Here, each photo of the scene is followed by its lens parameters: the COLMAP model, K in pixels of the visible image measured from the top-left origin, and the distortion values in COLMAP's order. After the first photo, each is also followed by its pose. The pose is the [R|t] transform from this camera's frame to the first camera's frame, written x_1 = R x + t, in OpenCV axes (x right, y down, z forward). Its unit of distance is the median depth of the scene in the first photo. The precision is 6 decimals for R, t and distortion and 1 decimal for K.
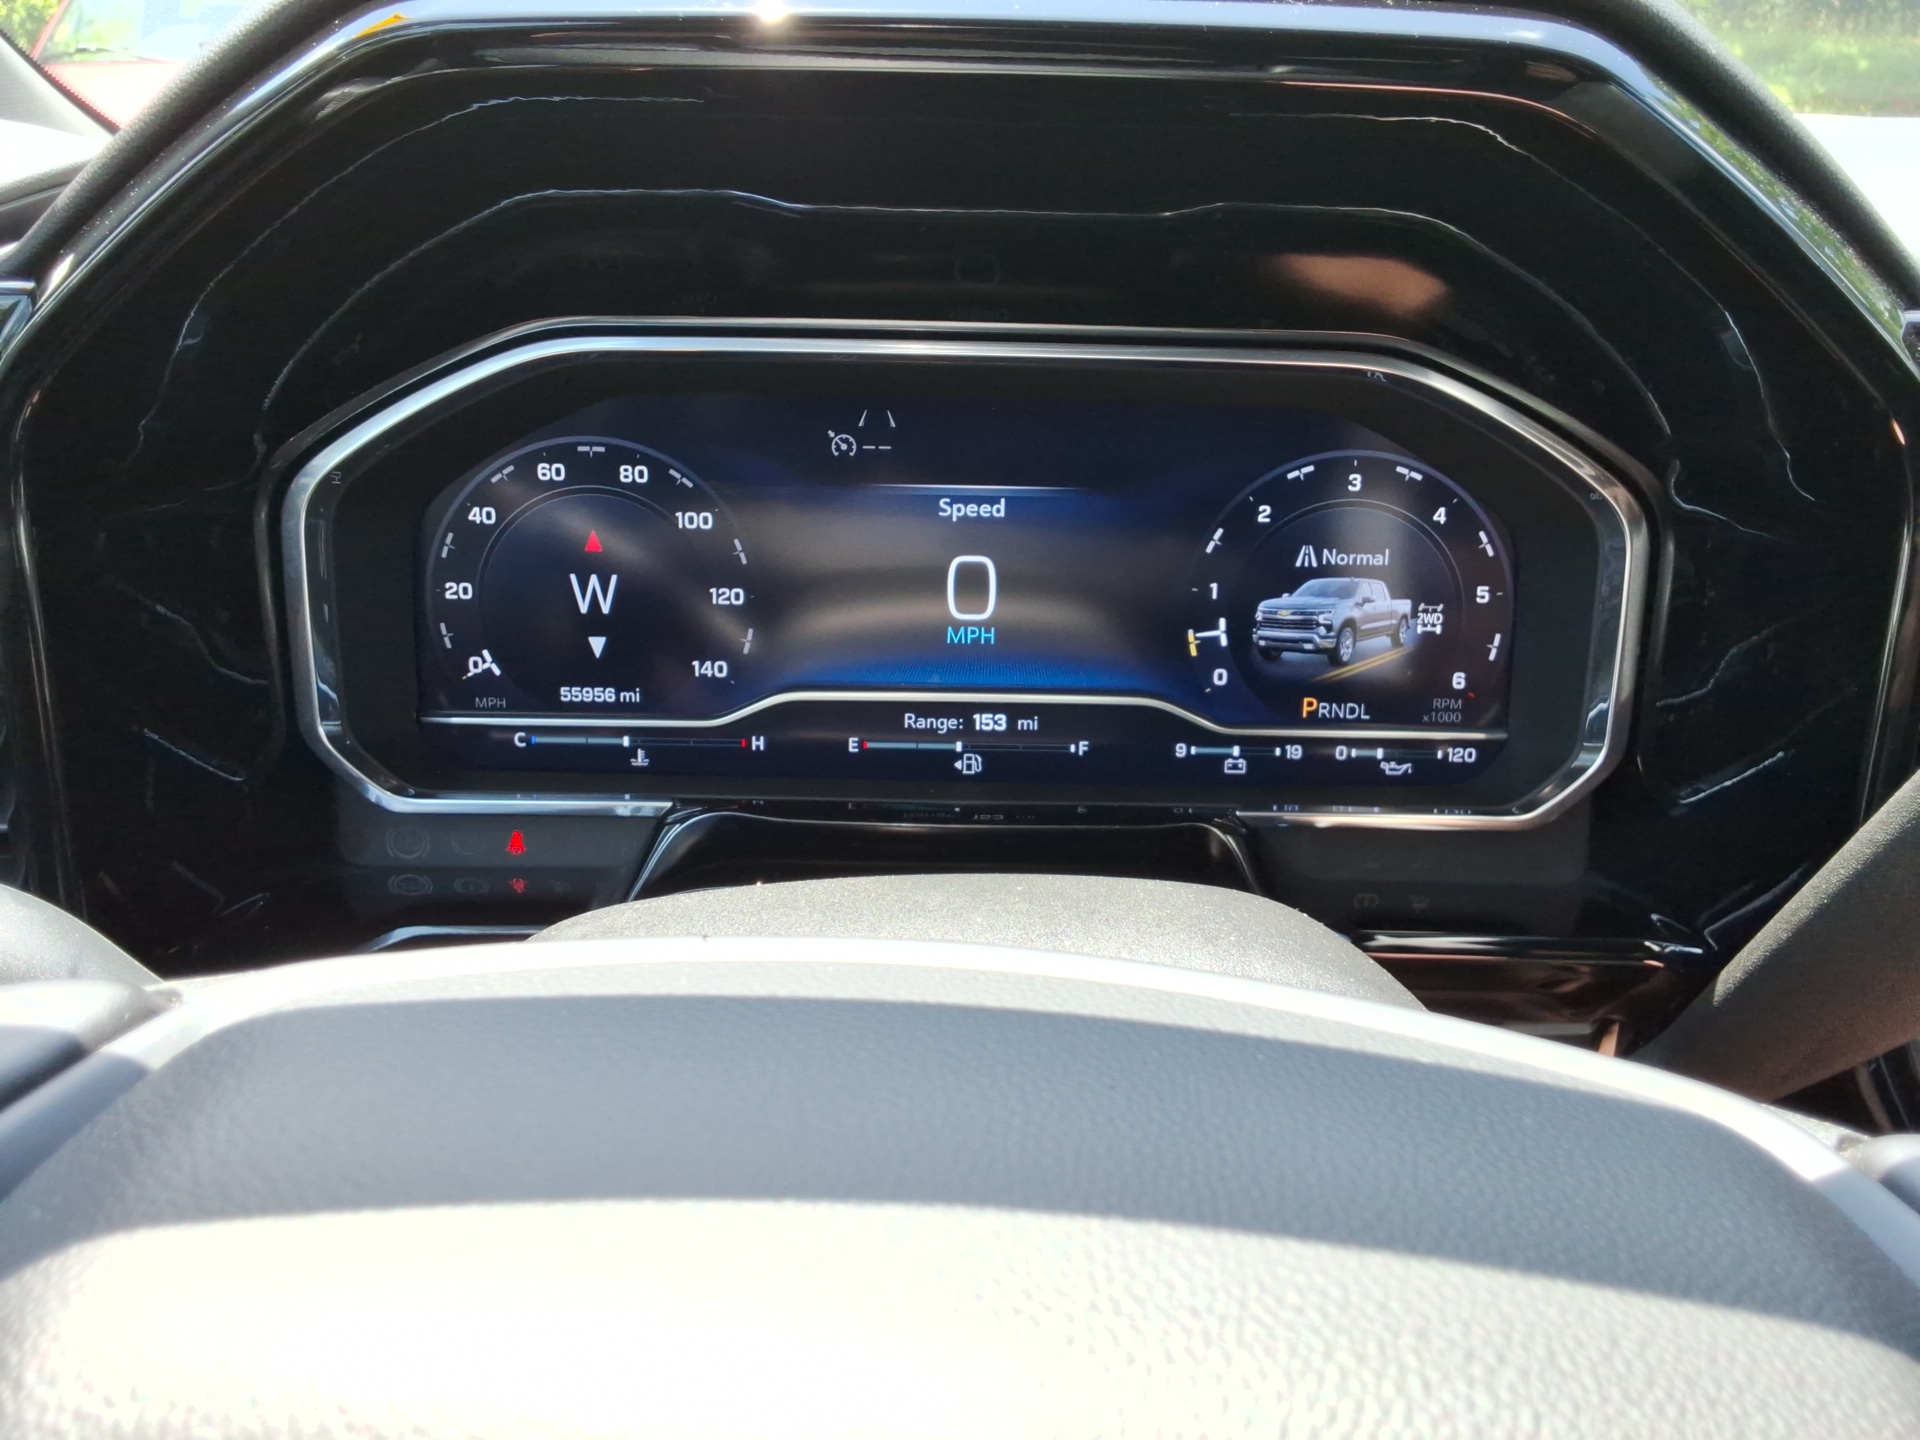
lens RADIAL K [[1543.9, 0, 983.1], [0, 1543.9, 726.4], [0, 0, 1]] dist [0.110506, -0.167725]
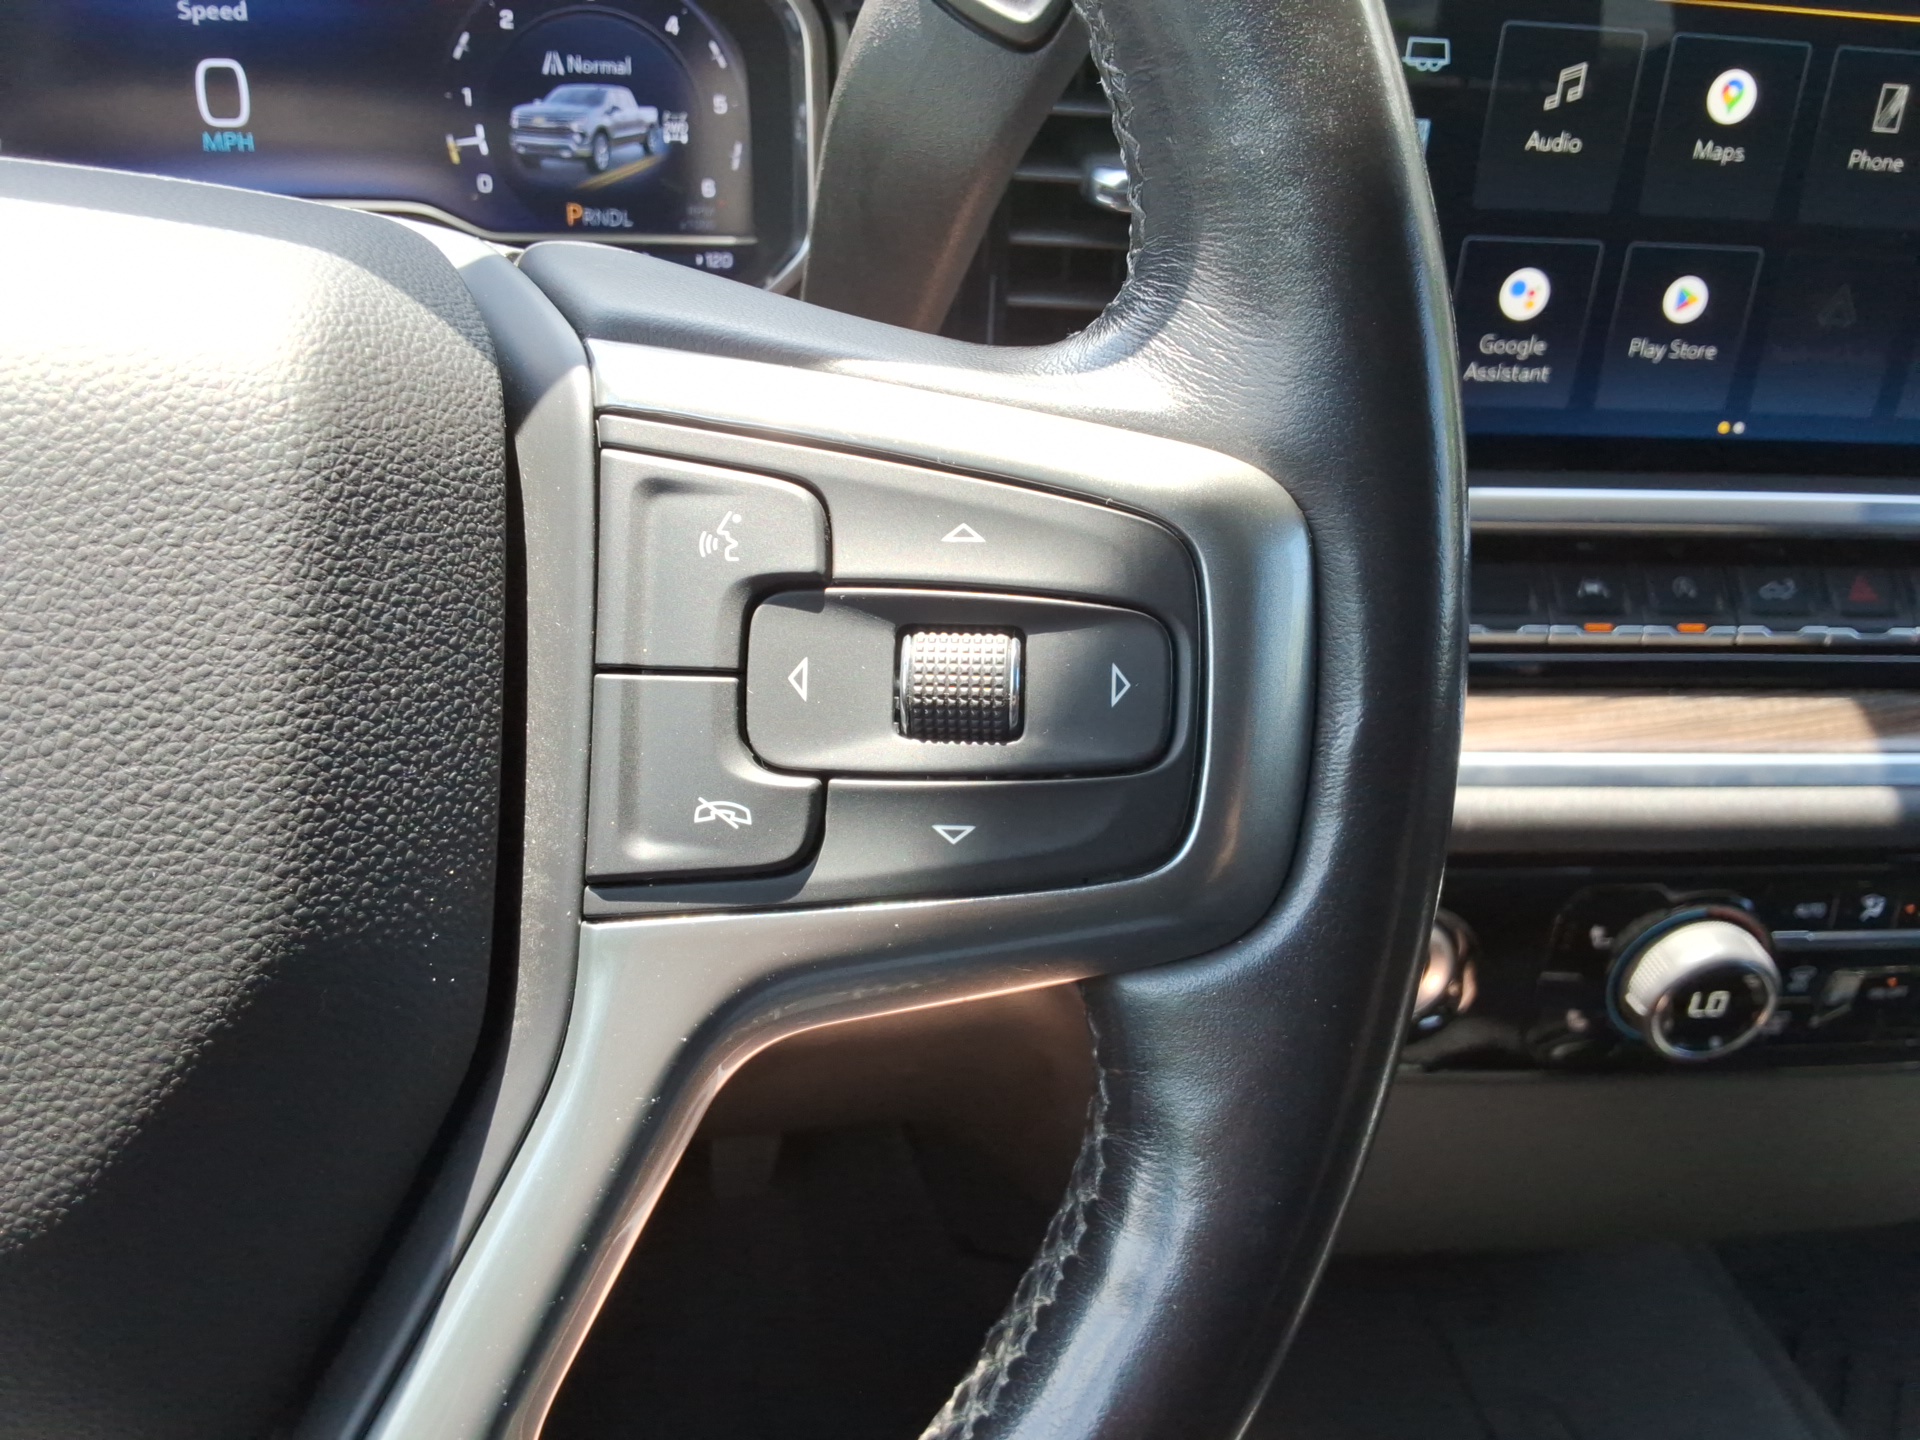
lens RADIAL K [[1543.9, 0, 976.0], [0, 1543.9, 714.2], [0, 0, 1]] dist [0.110506, -0.167725]
pose [[0.974200, -0.076067, 0.212479, 0.226542], [0.040662, 0.985240, 0.166281, 0.163601], [-0.221992, -0.153351, 0.962914, -0.178267]]
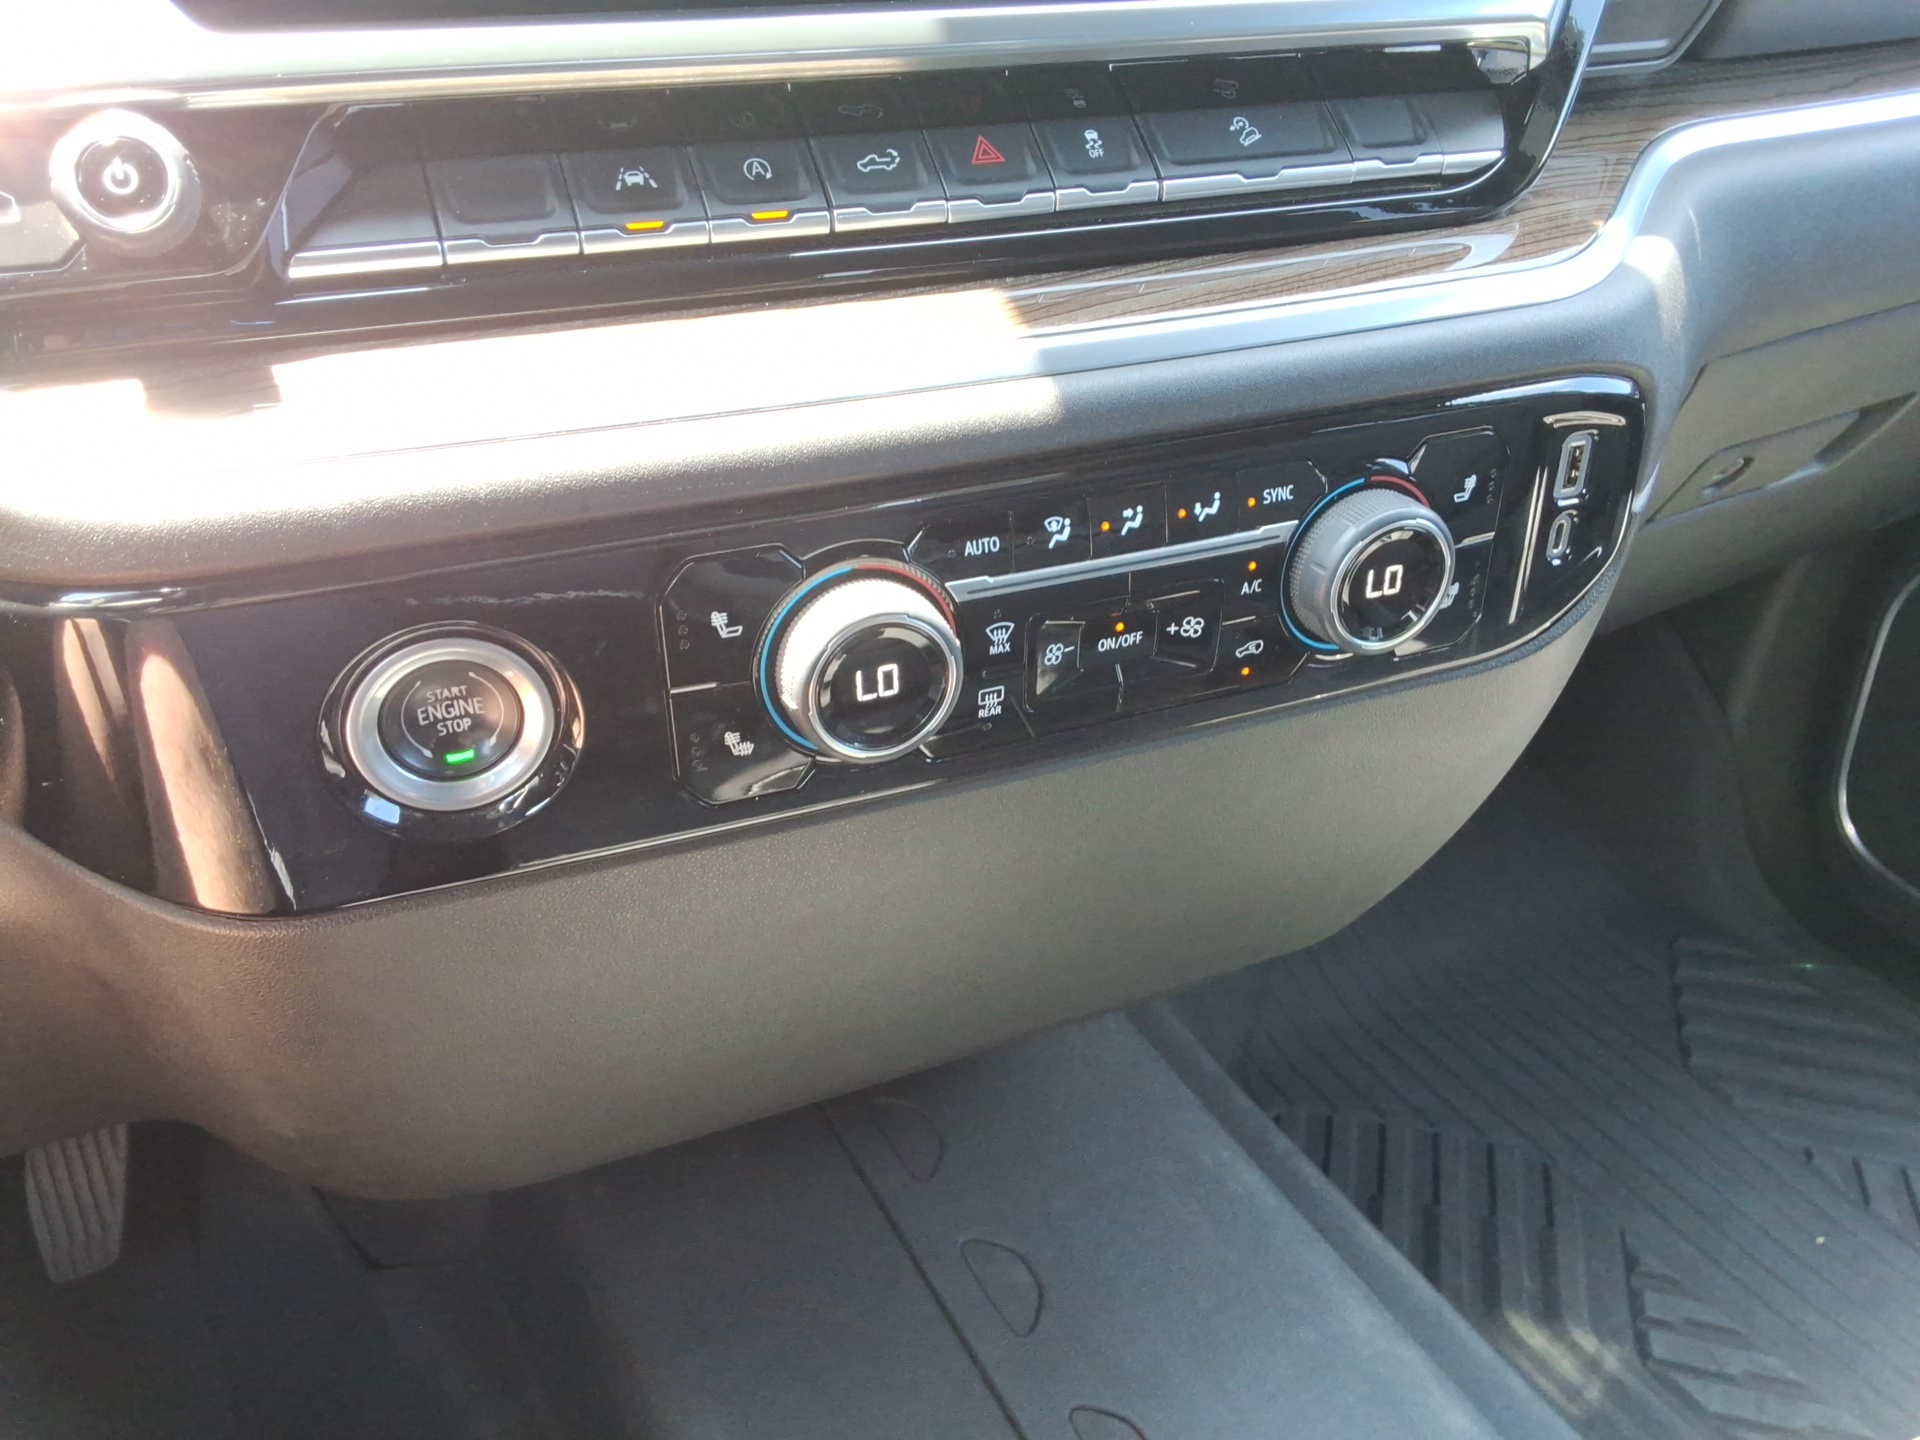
lens RADIAL K [[1543.9, 0, 974.9], [0, 1543.9, 721.9], [0, 0, 1]] dist [0.110506, -0.167725]
pose [[0.869752, -0.260056, 0.419406, 0.618584], [0.194363, 0.961706, 0.193250, 0.427451], [-0.453601, -0.086563, 0.886991, -0.050274]]
